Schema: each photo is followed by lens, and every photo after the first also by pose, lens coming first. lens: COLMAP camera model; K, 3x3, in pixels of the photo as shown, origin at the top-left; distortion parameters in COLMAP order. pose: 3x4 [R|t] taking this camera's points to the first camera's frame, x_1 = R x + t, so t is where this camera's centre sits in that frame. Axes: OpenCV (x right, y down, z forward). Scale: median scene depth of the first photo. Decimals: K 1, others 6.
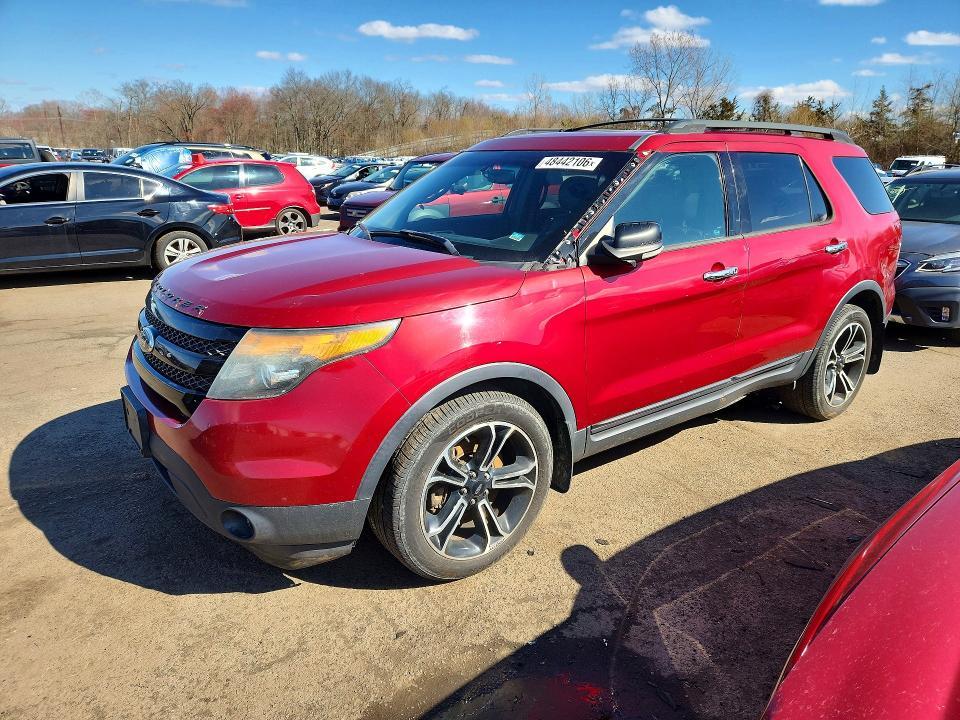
lens RADIAL K [[767.8, 0, 480.0], [0, 767.8, 360.0], [0, 0, 1]] dist [0.035413, -0.001503]
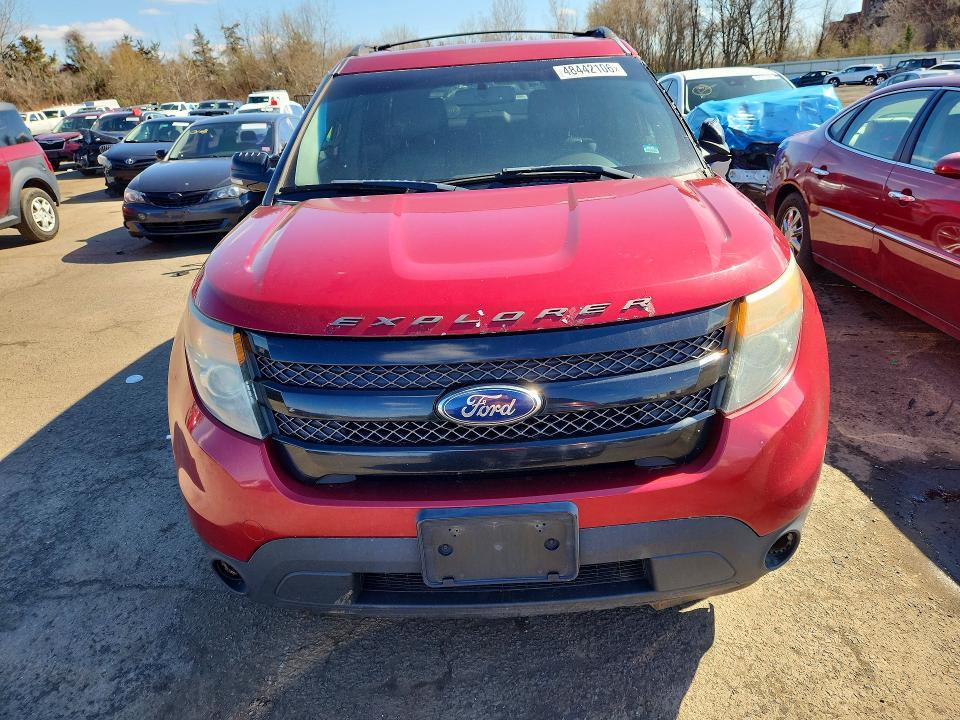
lens RADIAL K [[767.8, 0, 480.0], [0, 767.8, 360.0], [0, 0, 1]] dist [0.035413, -0.001503]
pose [[0.520117, -0.337744, 0.784479, -0.225339], [0.295101, 0.932989, 0.206027, -0.045676], [-0.801495, 0.124342, 0.584931, 0.172191]]
